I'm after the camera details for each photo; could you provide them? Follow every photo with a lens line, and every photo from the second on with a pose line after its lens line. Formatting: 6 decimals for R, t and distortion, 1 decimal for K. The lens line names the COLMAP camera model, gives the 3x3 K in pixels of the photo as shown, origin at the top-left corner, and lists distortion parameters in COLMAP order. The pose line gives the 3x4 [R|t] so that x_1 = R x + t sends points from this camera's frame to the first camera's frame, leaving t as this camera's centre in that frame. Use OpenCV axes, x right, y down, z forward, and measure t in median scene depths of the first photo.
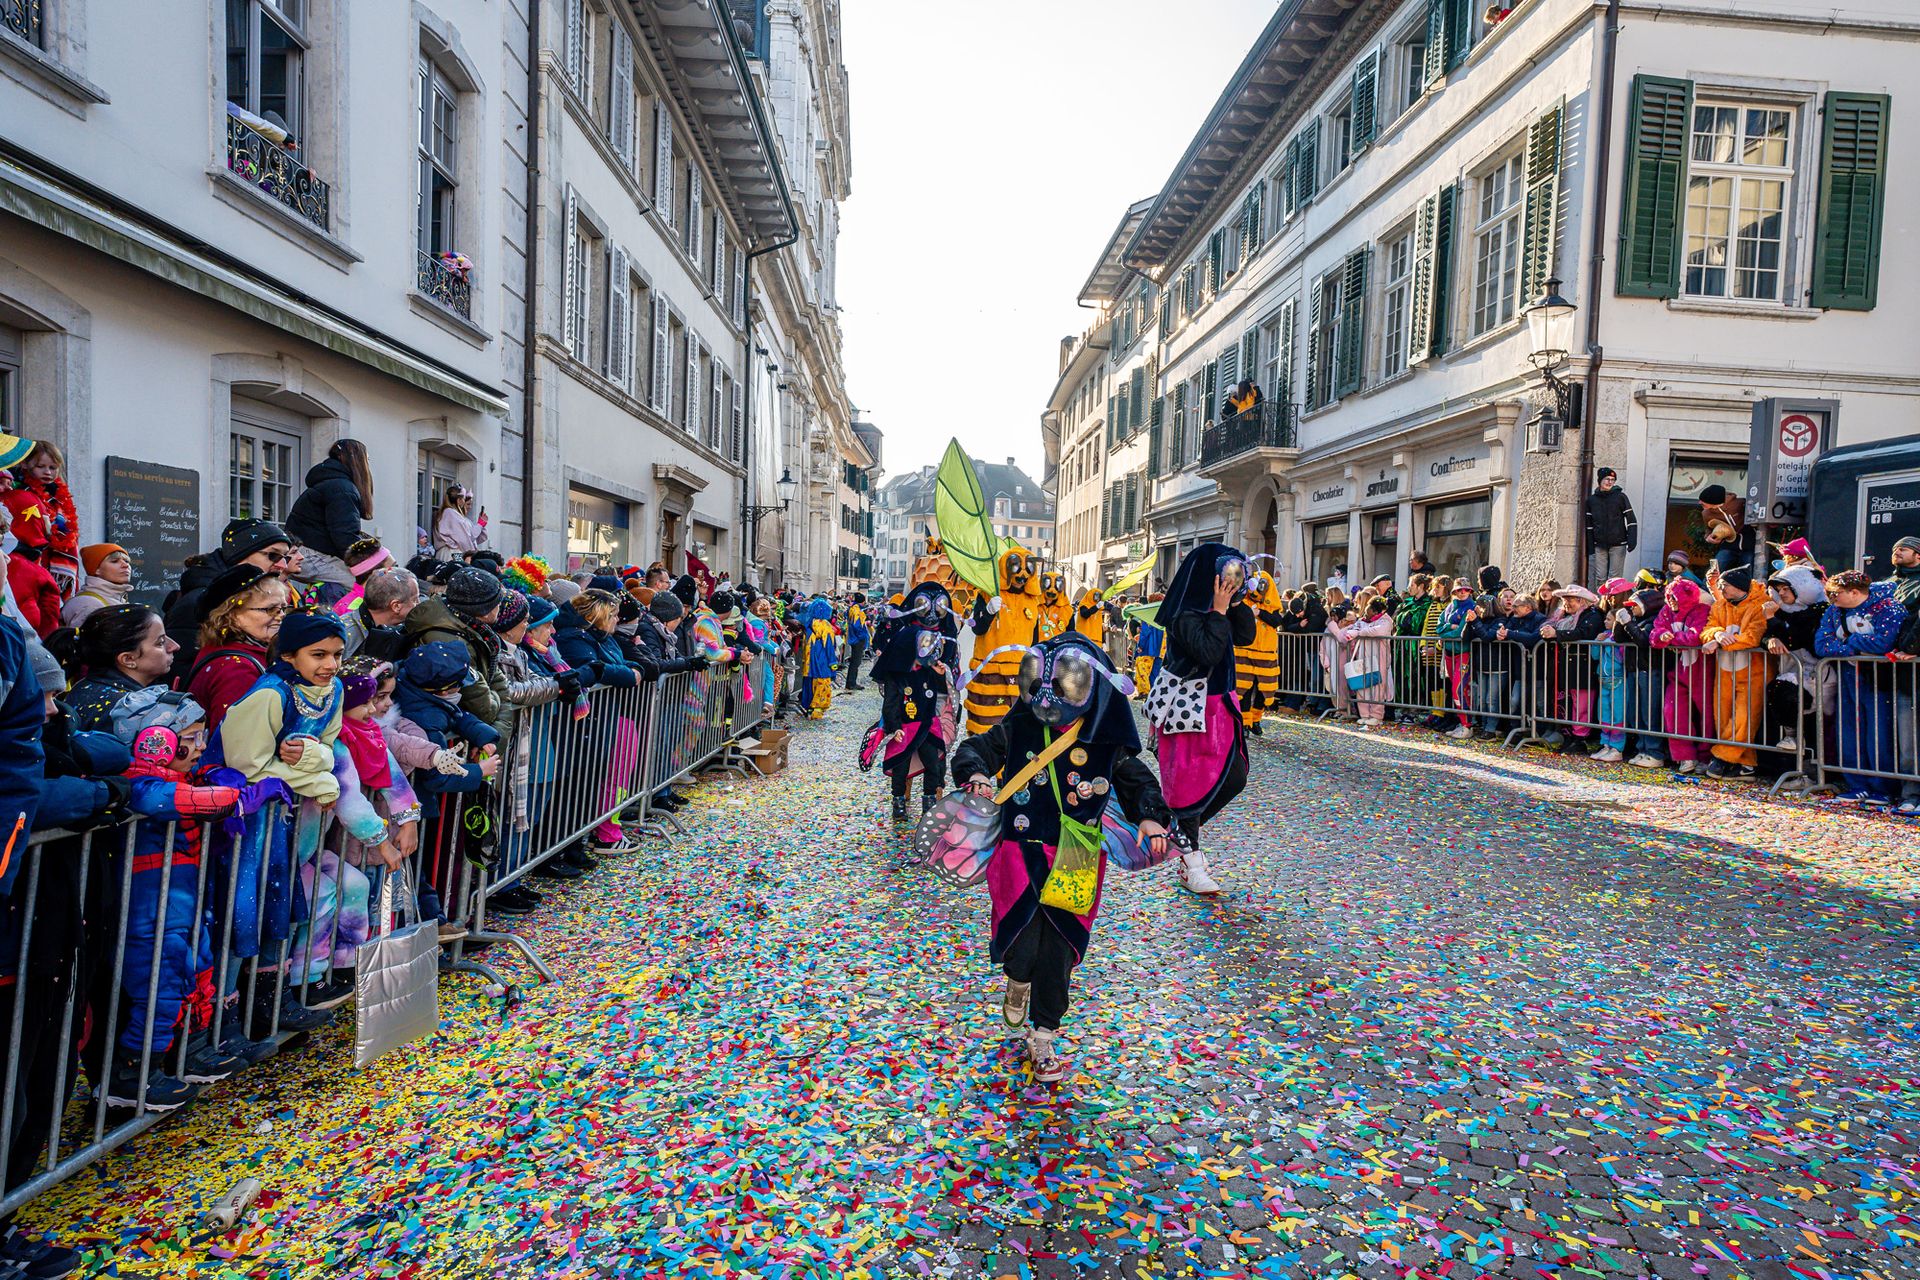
lens RADIAL K [[986.8, 0, 960.0], [0, 986.8, 640.0], [0, 0, 1]] dist [-0.008105, -0.000278]
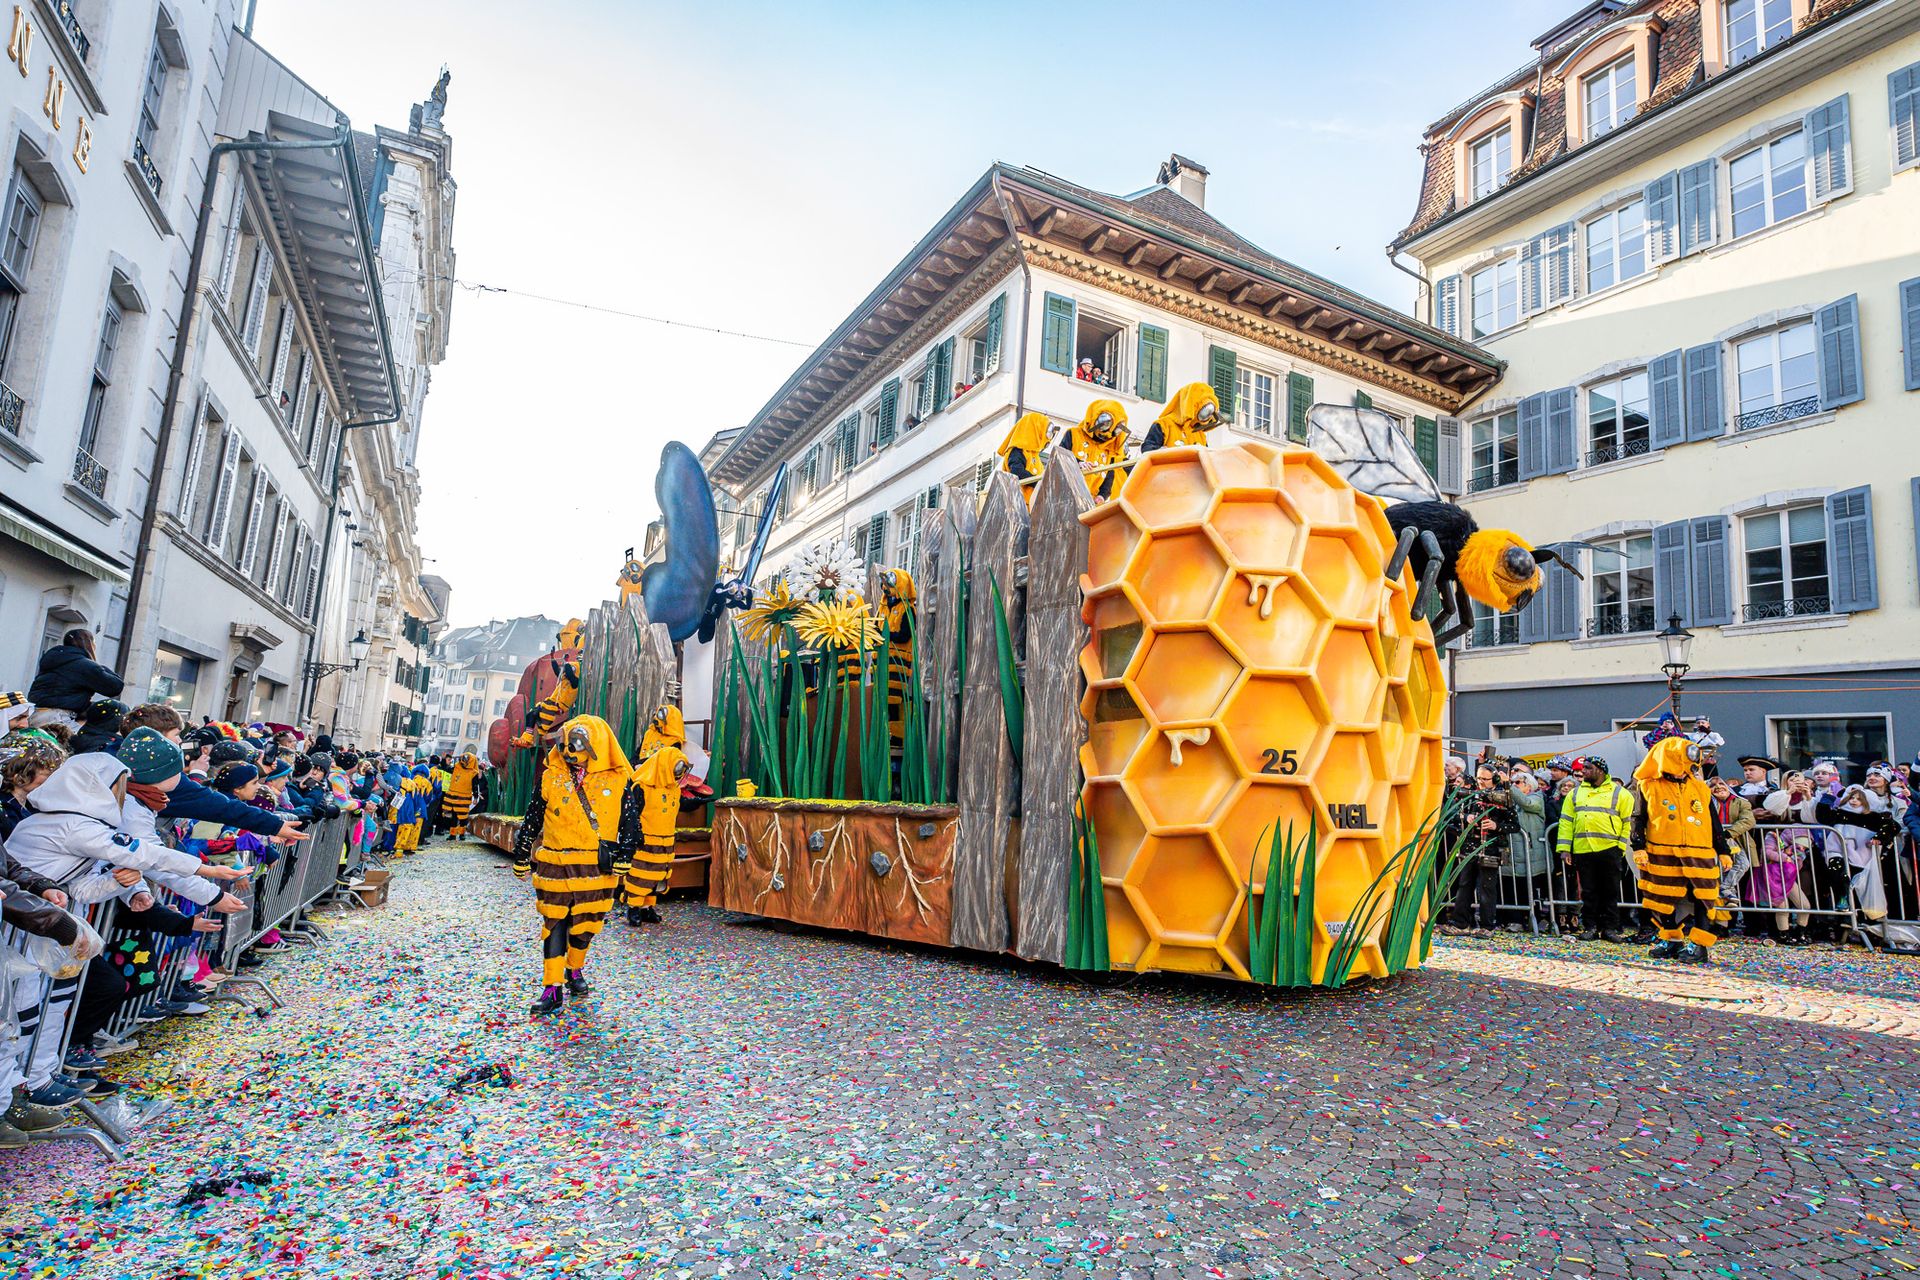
lens RADIAL K [[986.8, 0, 960.0], [0, 986.8, 640.0], [0, 0, 1]] dist [-0.008105, -0.000278]
pose [[0.911215, 0.083871, 0.403303, -0.023861], [-0.014130, 0.984841, -0.172883, 0.005856], [-0.411689, 0.151835, 0.898587, -0.199917]]
